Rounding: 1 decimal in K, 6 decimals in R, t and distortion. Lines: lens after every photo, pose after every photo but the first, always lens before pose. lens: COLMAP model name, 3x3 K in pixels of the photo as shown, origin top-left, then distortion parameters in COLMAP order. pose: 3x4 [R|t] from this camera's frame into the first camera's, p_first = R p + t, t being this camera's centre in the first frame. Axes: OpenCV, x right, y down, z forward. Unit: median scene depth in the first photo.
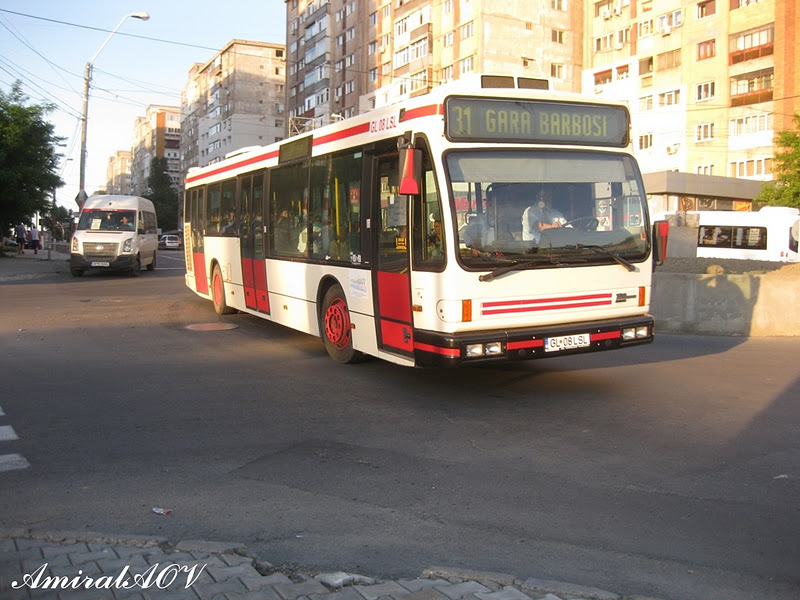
lens RADIAL K [[781.7, 0, 400.0], [0, 781.7, 300.0], [0, 0, 1]] dist [-0.182651, -0.000417]
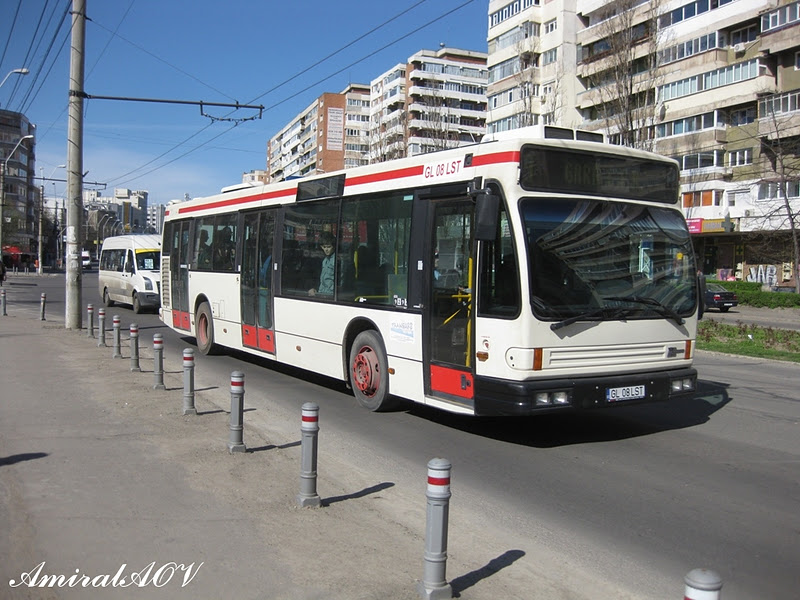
lens RADIAL K [[781.7, 0, 400.0], [0, 781.7, 300.0], [0, 0, 1]] dist [-0.182651, -0.000417]
pose [[0.995325, 0.041924, 0.087011, -0.157942], [-0.036926, 0.997617, -0.058285, 0.001998], [-0.089247, 0.054800, 0.994501, 0.022349]]
